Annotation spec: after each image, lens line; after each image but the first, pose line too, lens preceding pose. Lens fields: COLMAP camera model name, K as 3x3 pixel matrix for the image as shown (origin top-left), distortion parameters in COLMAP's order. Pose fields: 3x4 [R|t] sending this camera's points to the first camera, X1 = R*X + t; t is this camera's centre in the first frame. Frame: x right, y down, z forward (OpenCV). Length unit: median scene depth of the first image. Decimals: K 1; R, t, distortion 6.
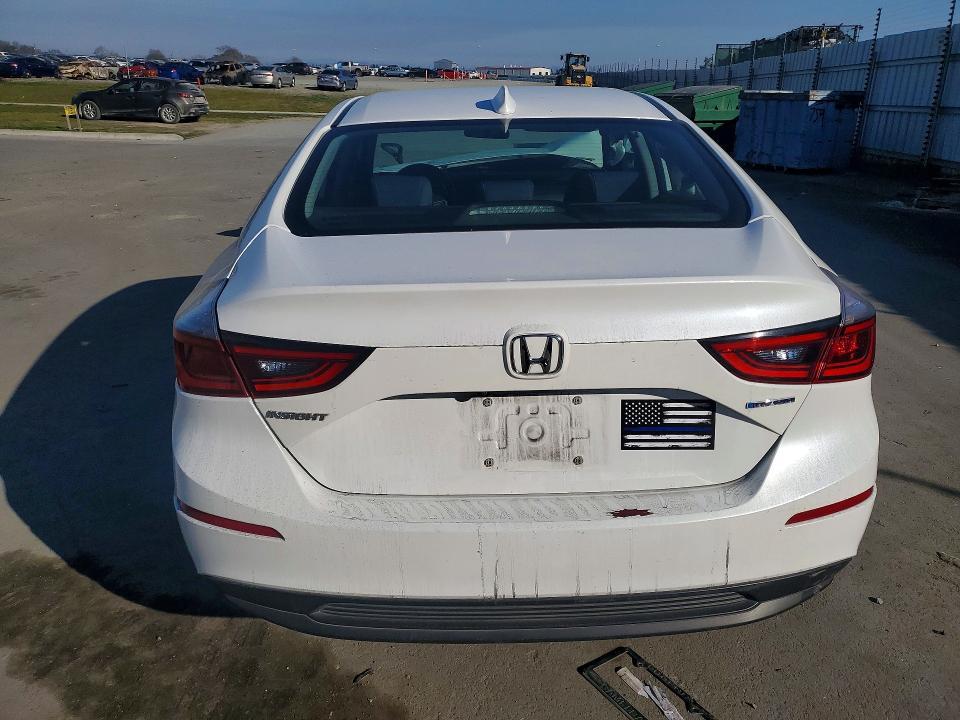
lens RADIAL K [[727.9, 0, 480.0], [0, 727.9, 360.0], [0, 0, 1]] dist [0.008931, 0.009963]
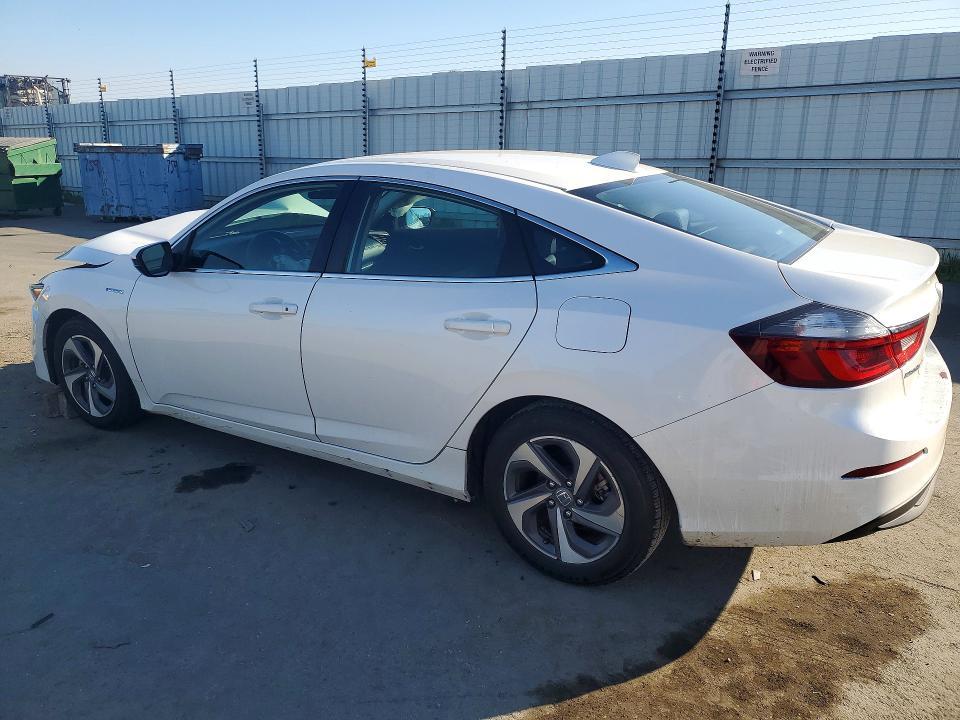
lens RADIAL K [[727.9, 0, 480.0], [0, 727.9, 360.0], [0, 0, 1]] dist [0.008931, 0.009963]
pose [[0.565416, -0.241549, 0.788644, -0.182958], [0.290061, 0.953312, 0.084026, -0.031055], [-0.772120, 0.181245, 0.609082, 0.072533]]
